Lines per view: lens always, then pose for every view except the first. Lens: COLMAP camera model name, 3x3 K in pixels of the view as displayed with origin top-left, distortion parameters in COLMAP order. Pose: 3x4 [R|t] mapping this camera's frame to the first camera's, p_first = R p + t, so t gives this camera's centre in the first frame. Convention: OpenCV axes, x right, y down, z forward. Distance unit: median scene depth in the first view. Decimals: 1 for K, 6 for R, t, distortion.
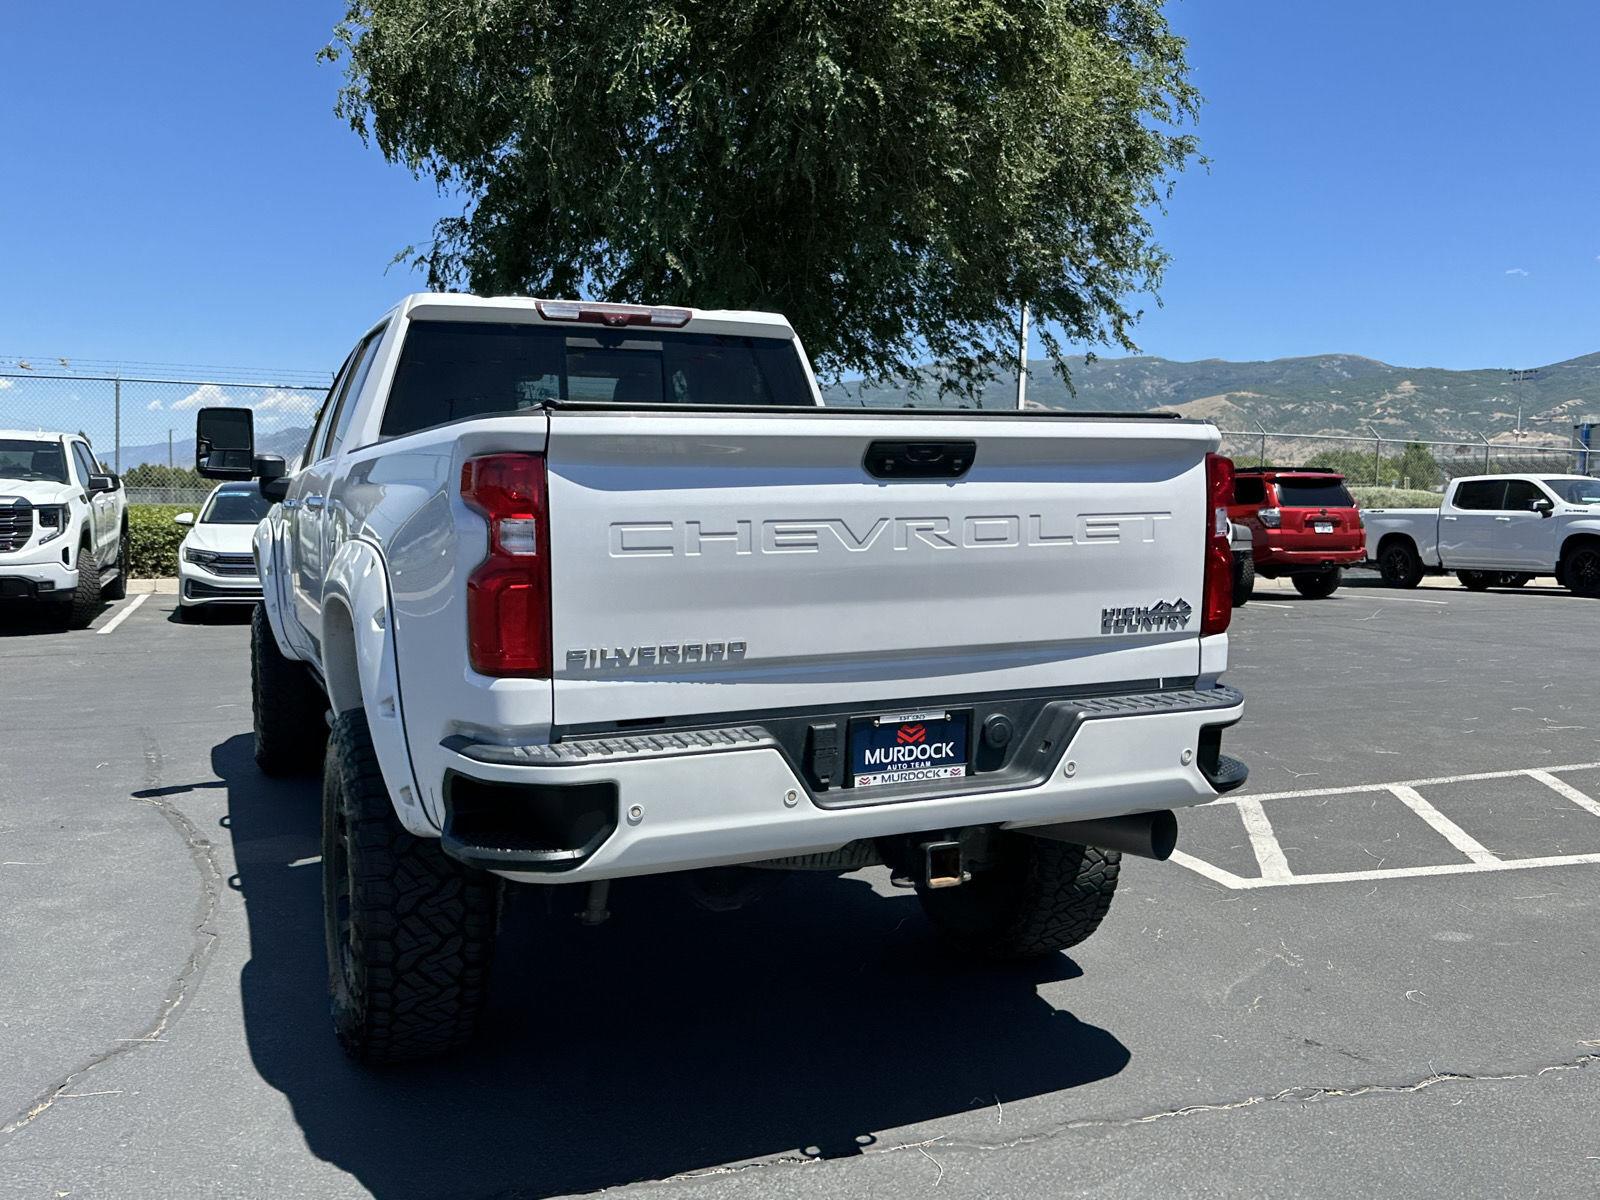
lens RADIAL K [[1389.0, 0, 812.5], [0, 1389.0, 574.2], [0, 0, 1]] dist [0.137497, -0.247956]
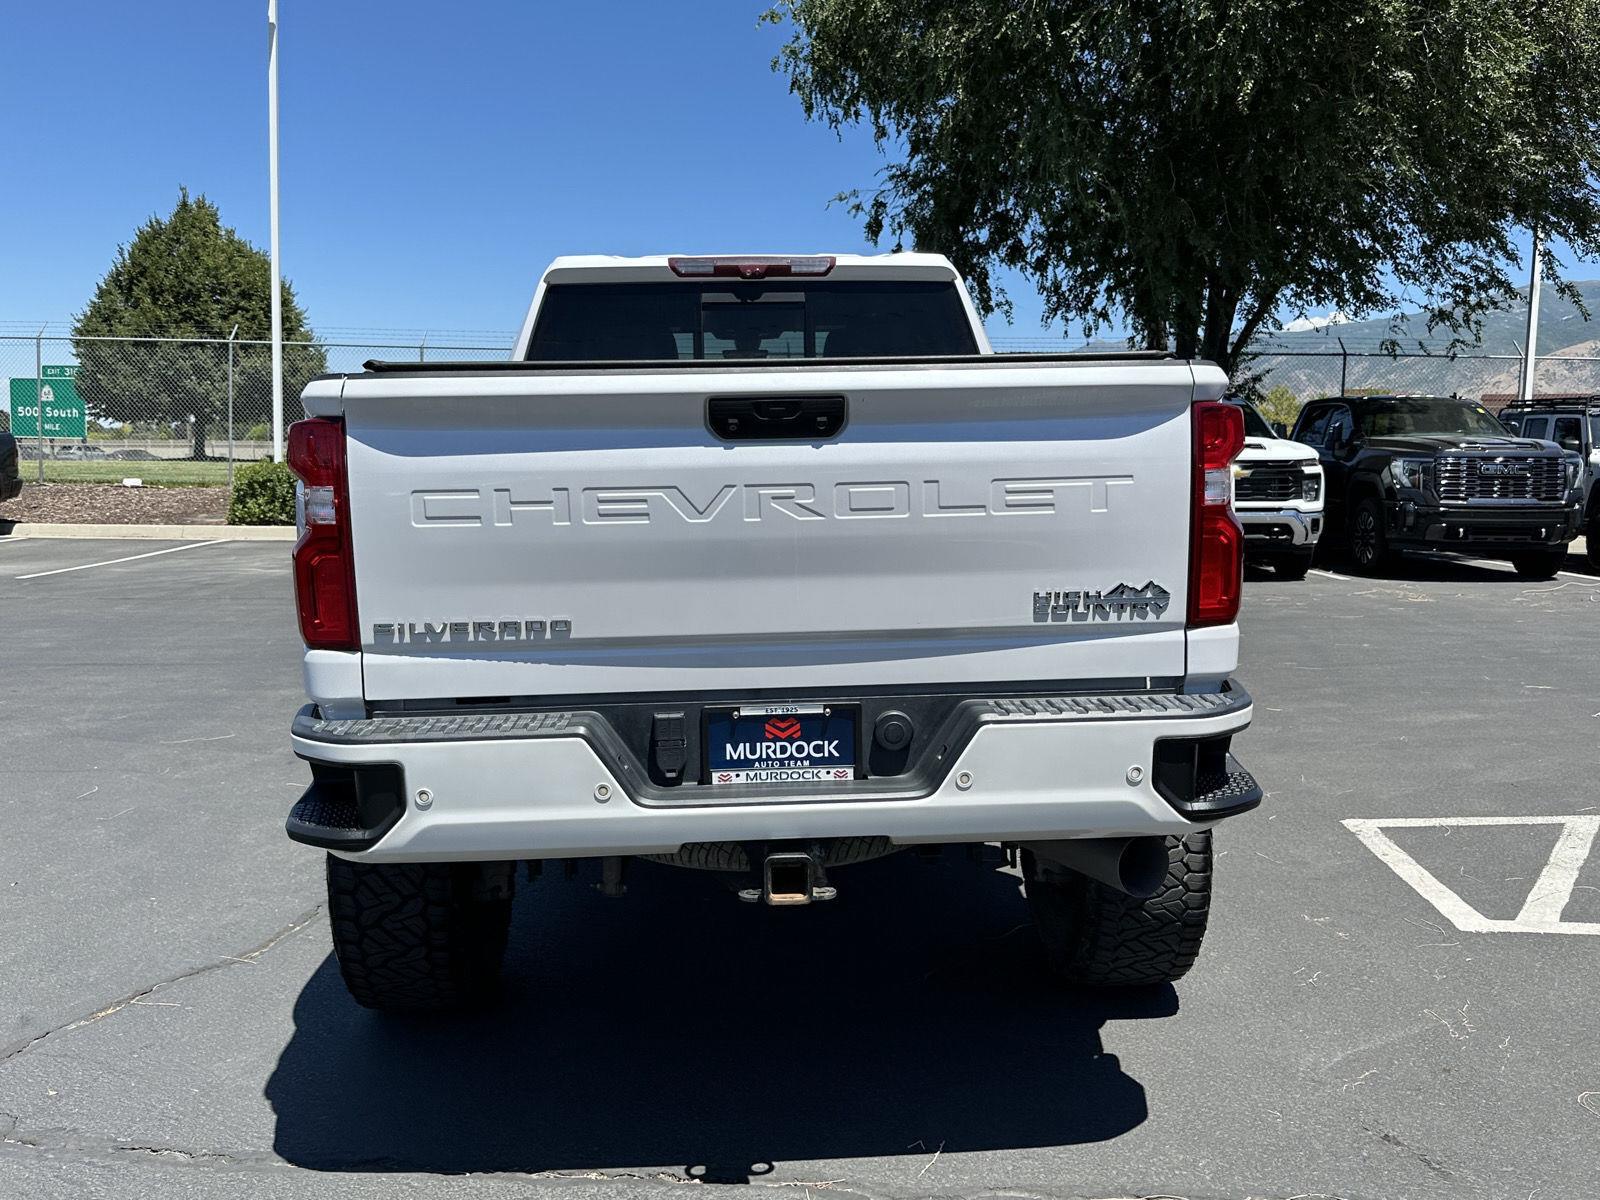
lens RADIAL K [[1389.5, 0, 809.6], [0, 1389.5, 577.8], [0, 0, 1]] dist [0.134412, -0.255342]
pose [[0.932617, 0.022855, -0.360144, 0.378565], [-0.009690, 0.999219, 0.038317, -0.014199], [0.360739, -0.032245, 0.932109, 0.173049]]
